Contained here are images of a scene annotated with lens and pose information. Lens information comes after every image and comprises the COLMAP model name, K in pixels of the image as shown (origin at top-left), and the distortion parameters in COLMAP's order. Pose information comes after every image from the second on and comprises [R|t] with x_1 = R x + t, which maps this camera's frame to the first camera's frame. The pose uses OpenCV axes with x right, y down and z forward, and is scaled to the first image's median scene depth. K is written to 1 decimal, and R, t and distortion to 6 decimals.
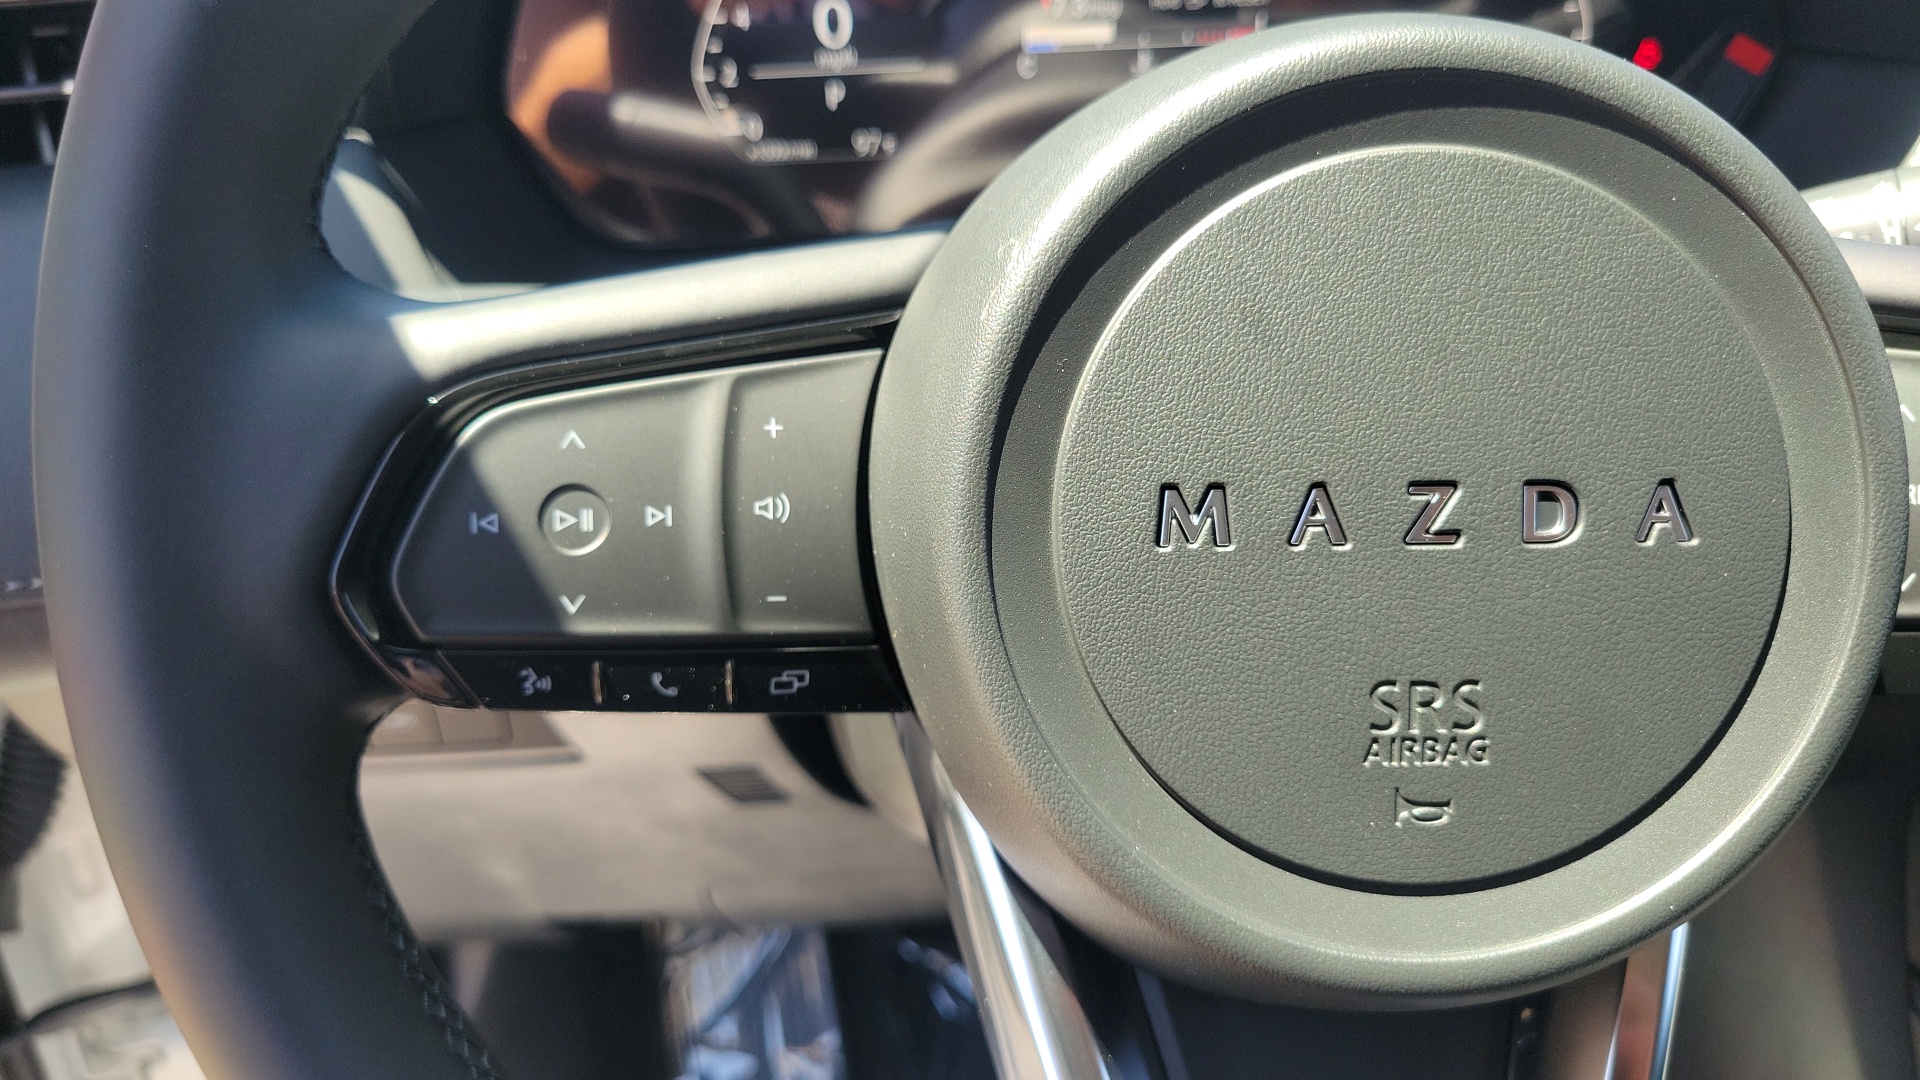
lens RADIAL K [[1464.2, 0, 942.4], [0, 1464.2, 540.7], [0, 0, 1]] dist [0.028337, -0.024957]
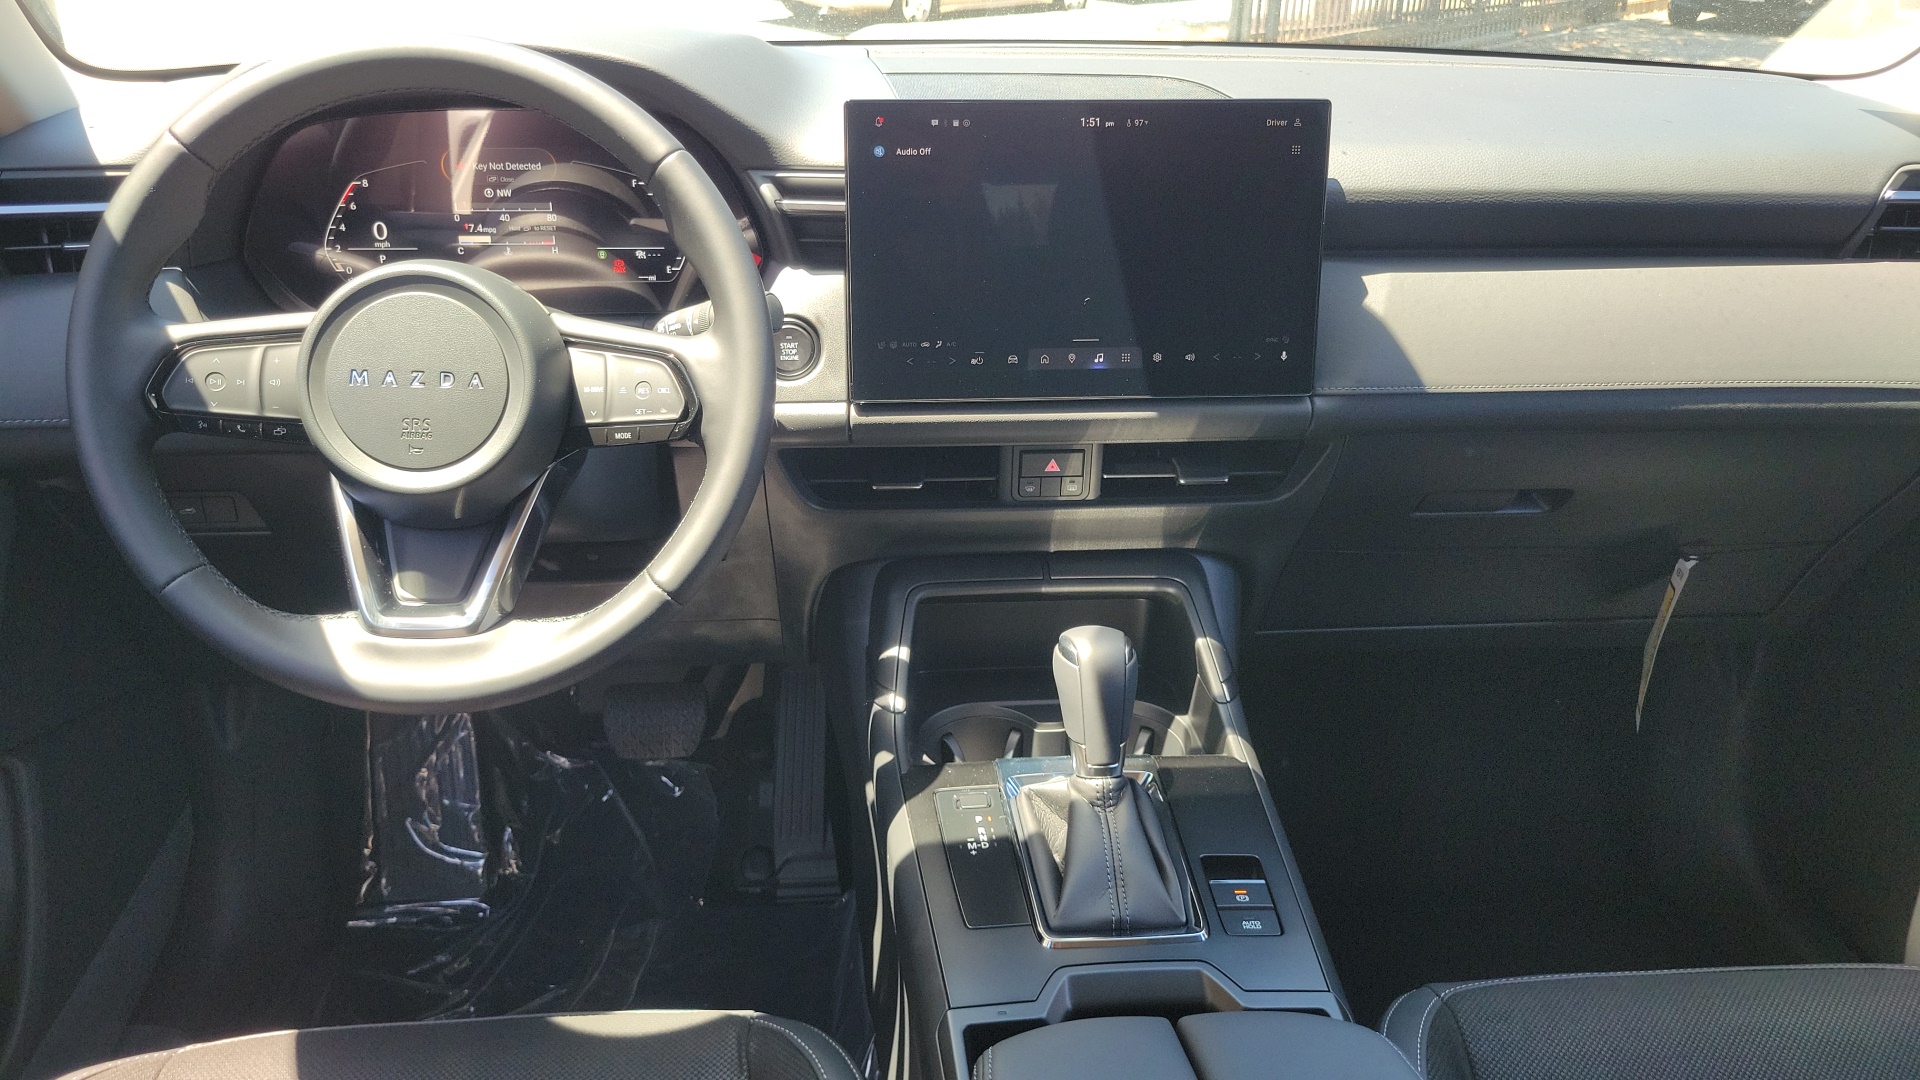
lens RADIAL K [[1464.2, 0, 970.6], [0, 1464.2, 529.4], [0, 0, 1]] dist [0.028337, -0.024957]
pose [[0.996874, 0.027420, 0.074103, 1.393618], [-0.021684, 0.996785, -0.077131, 0.607304], [-0.075979, 0.075283, 0.994263, -2.835393]]
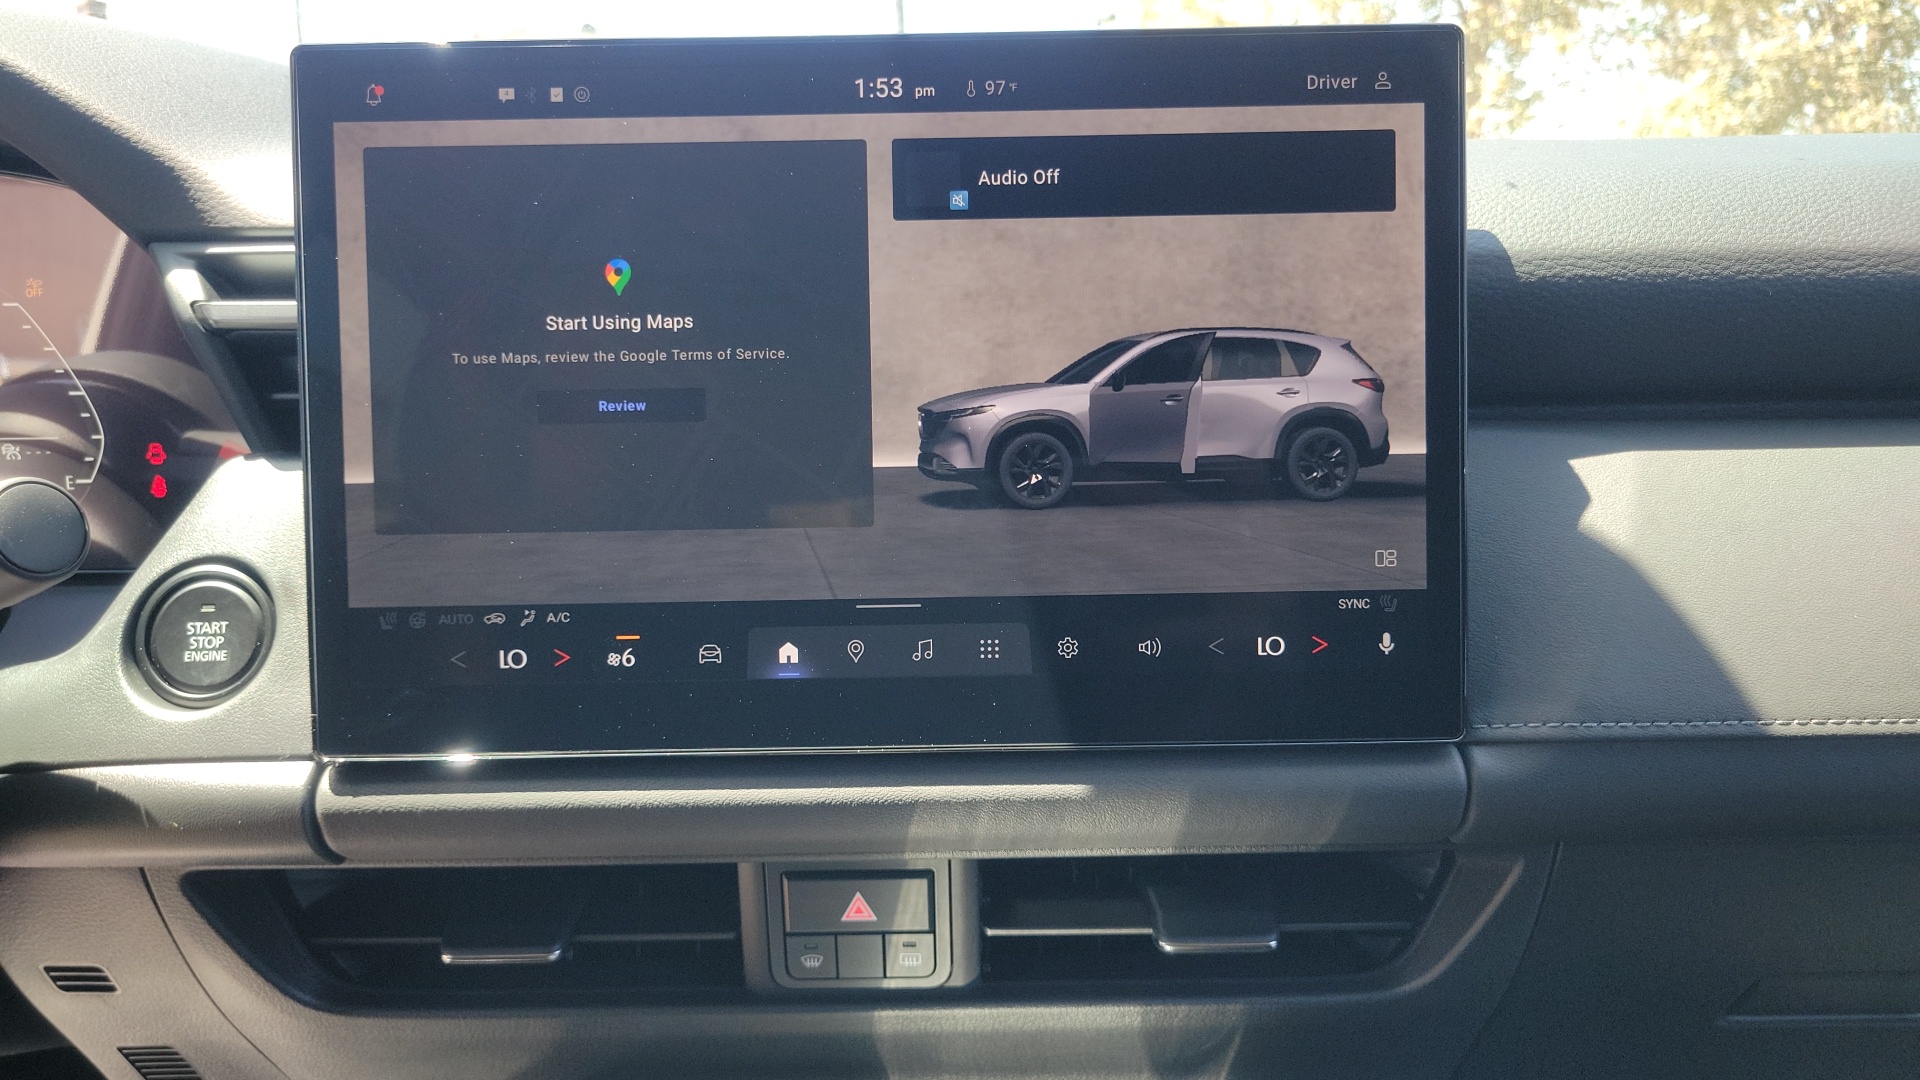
lens RADIAL K [[1464.2, 0, 989.3], [0, 1464.2, 565.1], [0, 0, 1]] dist [0.028337, -0.024957]
pose [[0.999242, 0.030317, -0.024435, 2.222163], [-0.036187, 0.954733, -0.295254, 0.169443], [0.014378, 0.295914, 0.955106, -0.240479]]
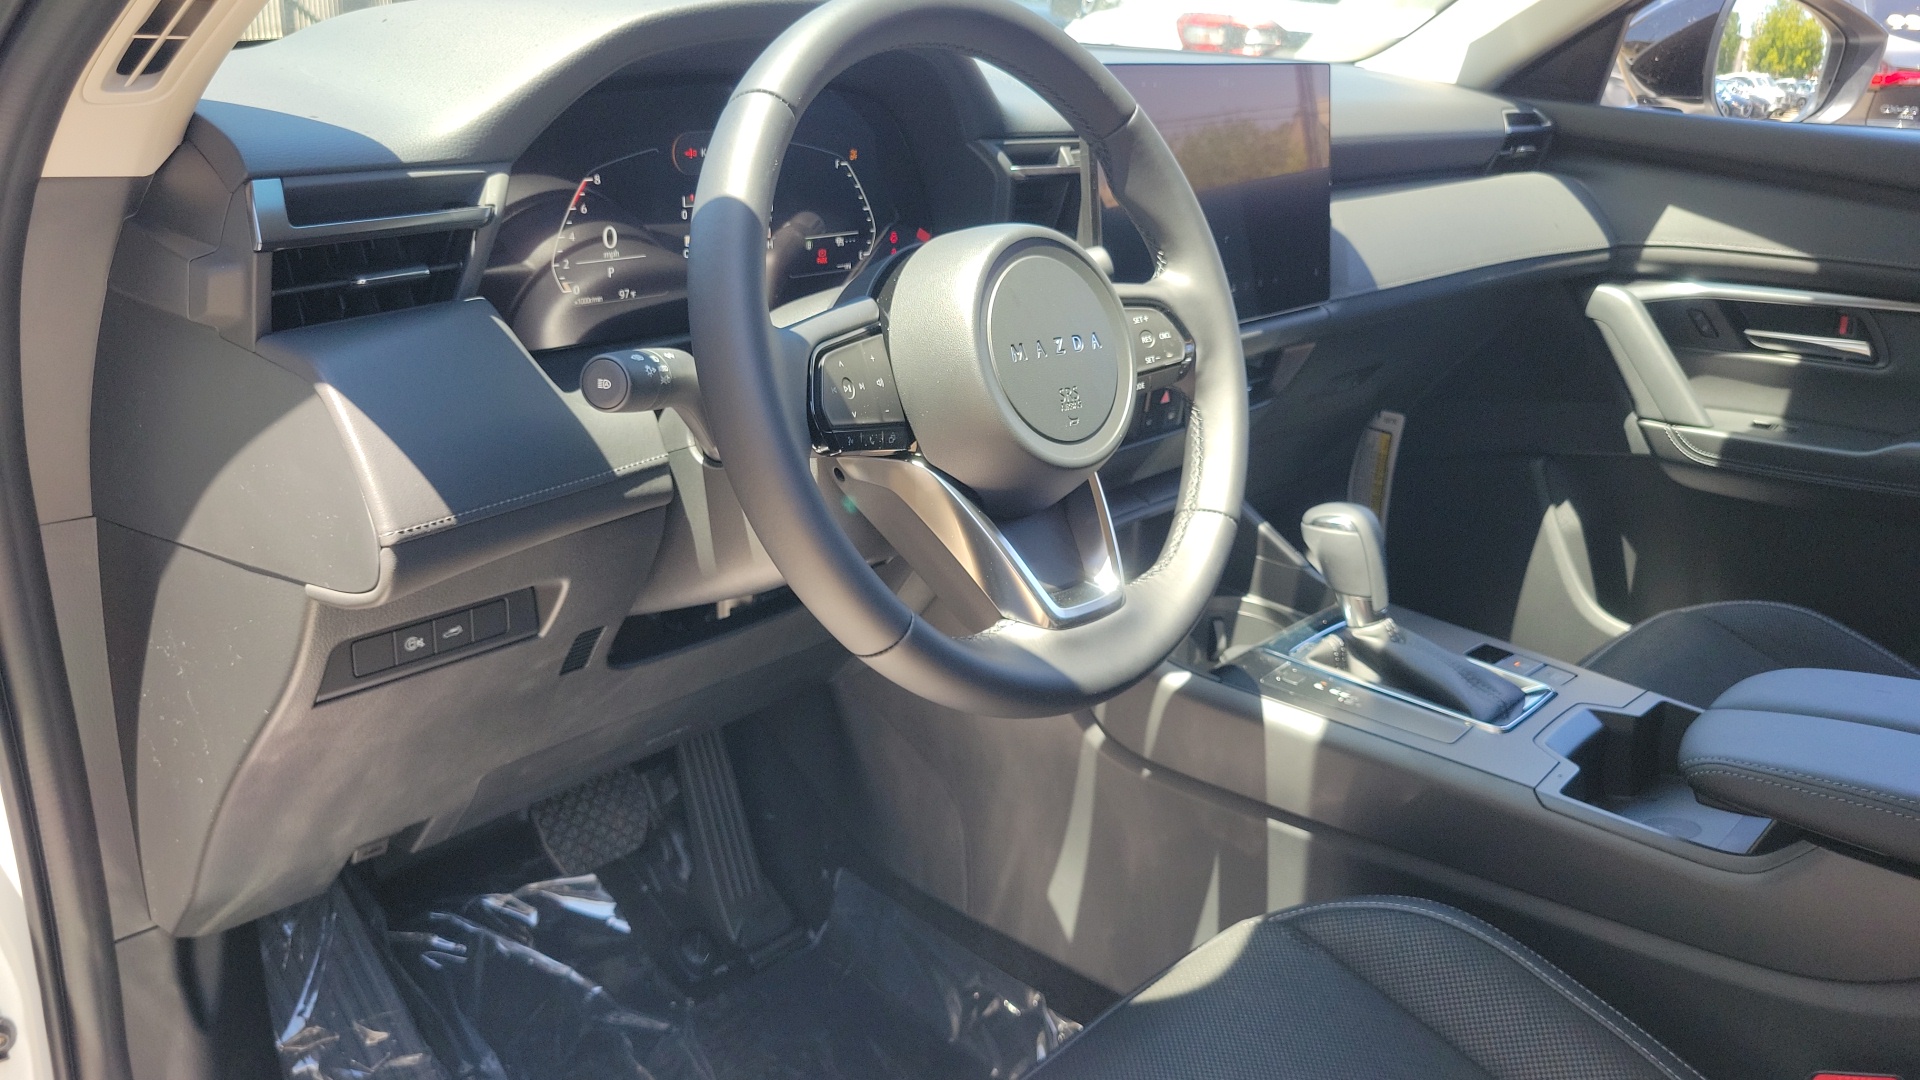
lens RADIAL K [[1464.2, 0, 966.4], [0, 1464.2, 528.7], [0, 0, 1]] dist [0.028337, -0.024957]
pose [[0.687682, -0.176948, 0.704119, -2.285279], [0.268873, 0.962955, -0.020602, 0.400057], [-0.674389, 0.203486, 0.709784, -1.314862]]
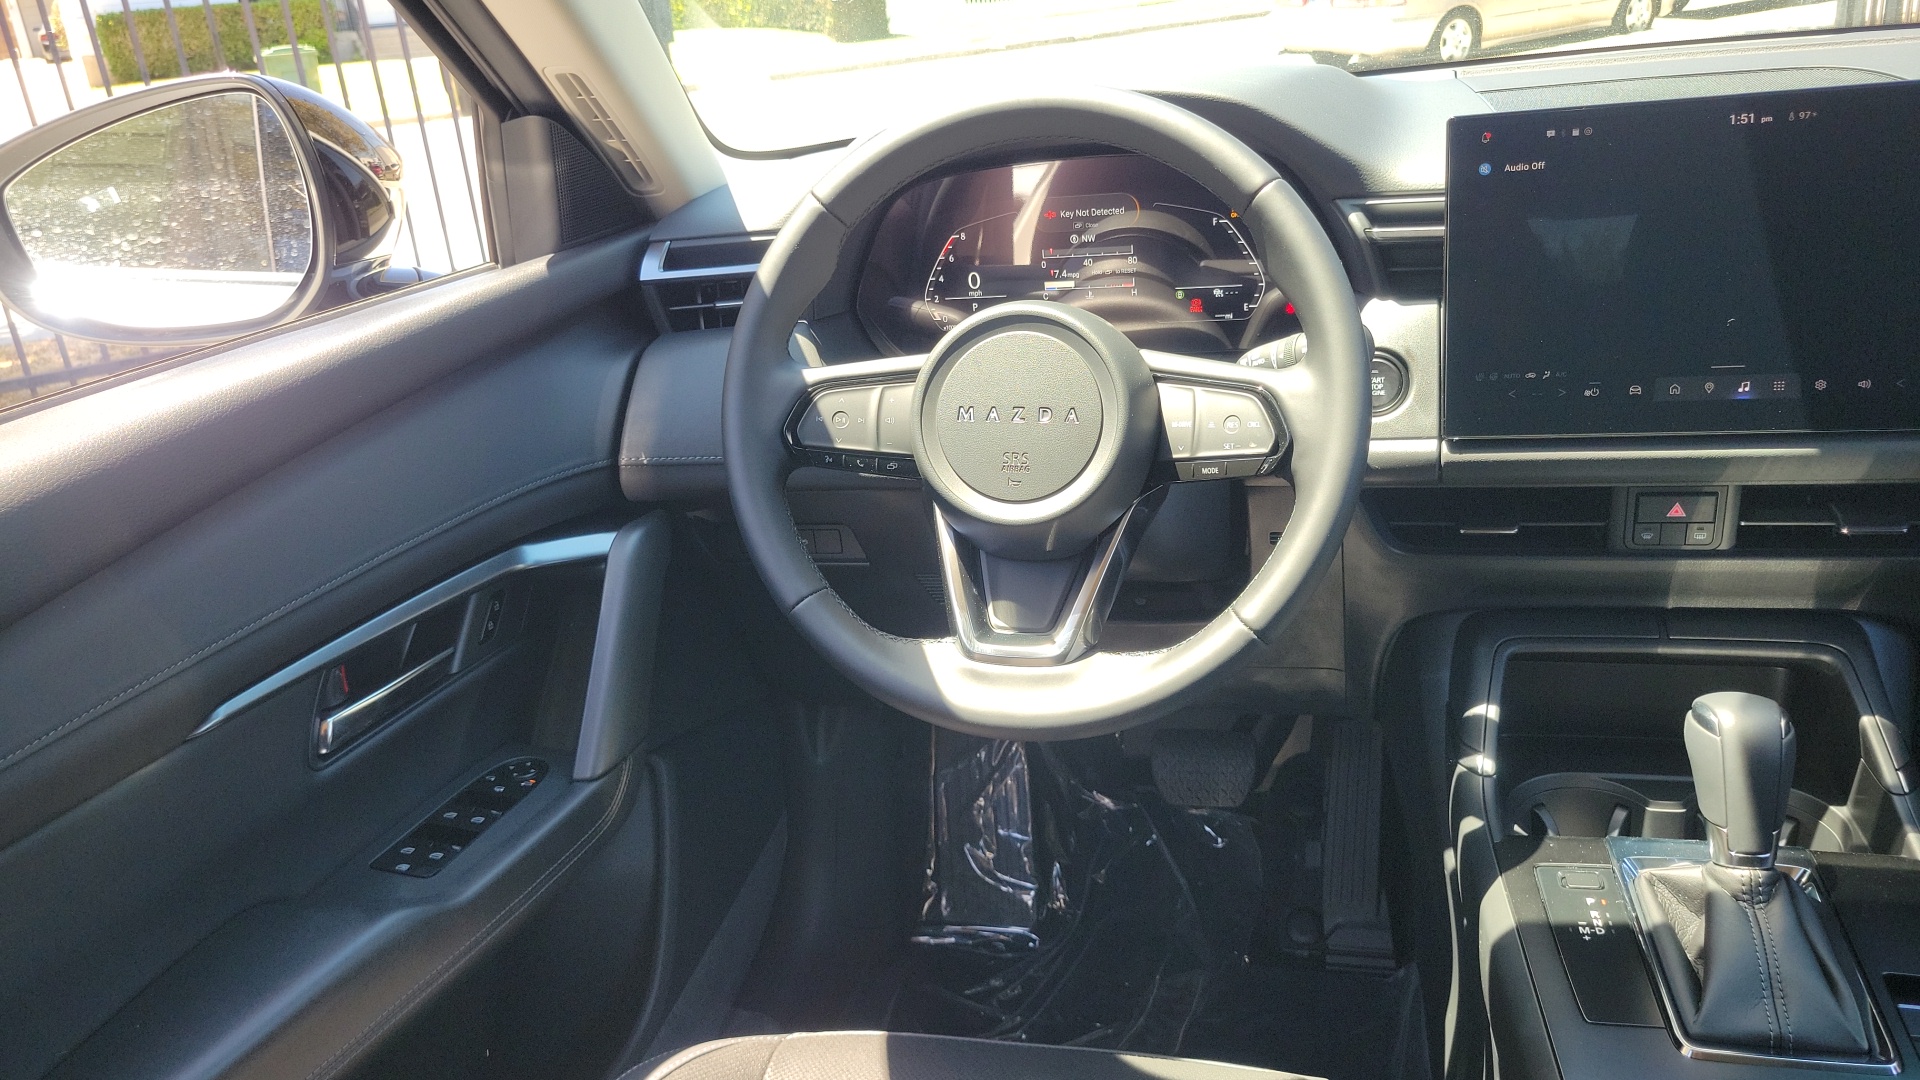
lens RADIAL K [[1464.2, 0, 951.3], [0, 1464.2, 538.9], [0, 0, 1]] dist [0.028337, -0.024957]
pose [[0.959380, 0.048708, -0.277879, 1.183569], [-0.077145, 0.992735, -0.092334, 0.662827], [0.271363, 0.110021, 0.956168, -2.751799]]
